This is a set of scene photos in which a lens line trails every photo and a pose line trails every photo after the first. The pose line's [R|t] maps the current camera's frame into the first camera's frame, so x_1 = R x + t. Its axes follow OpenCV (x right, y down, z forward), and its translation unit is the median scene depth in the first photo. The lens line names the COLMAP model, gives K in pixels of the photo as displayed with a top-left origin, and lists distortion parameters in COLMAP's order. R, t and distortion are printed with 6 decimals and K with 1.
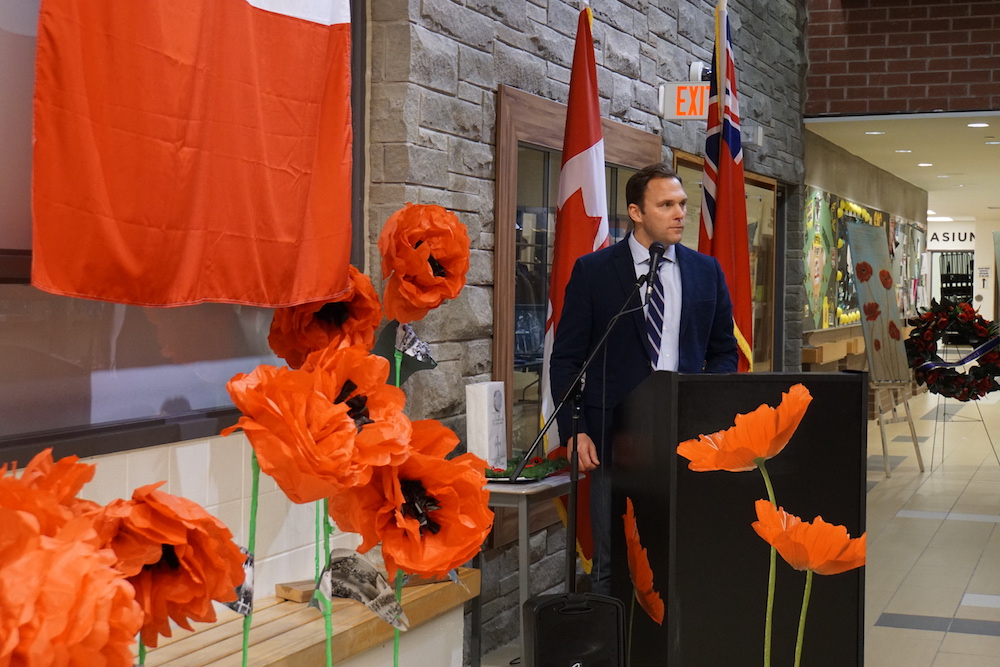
lens RADIAL K [[1643.2, 0, 499.3], [0, 1643.2, 332.2], [0, 0, 1]] dist [-0.035257, 0.000000]
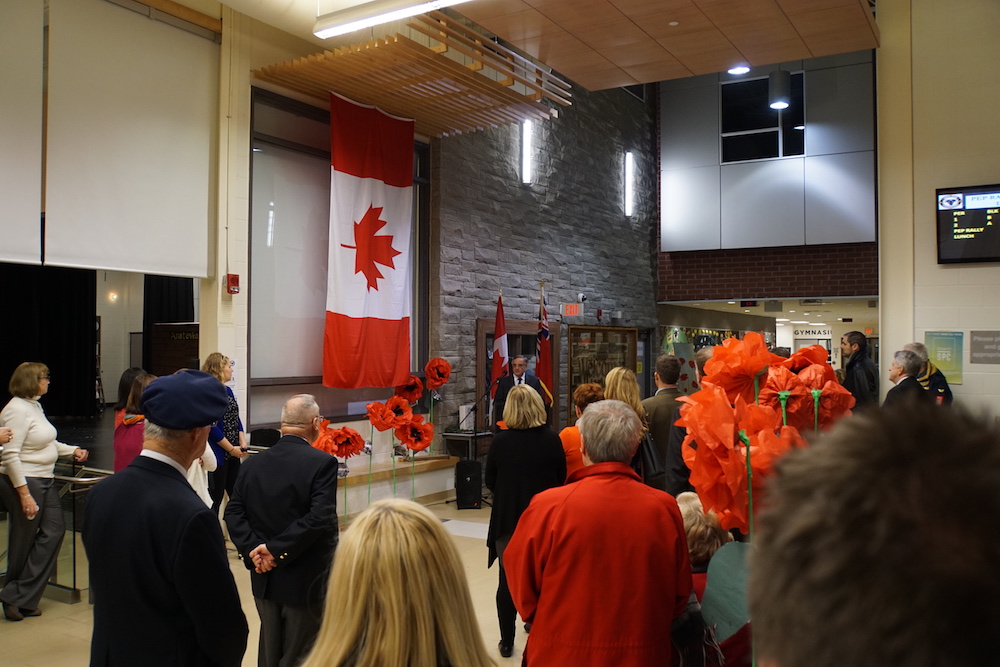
lens RADIAL K [[878.0, 0, 499.0], [0, 878.0, 330.3], [0, 0, 1]] dist [-0.111890, 0.006953]
pose [[0.983630, -0.012124, -0.179794, 0.393544], [0.002645, 0.998598, -0.052868, -0.029614], [0.180183, 0.051527, 0.982283, -0.829016]]
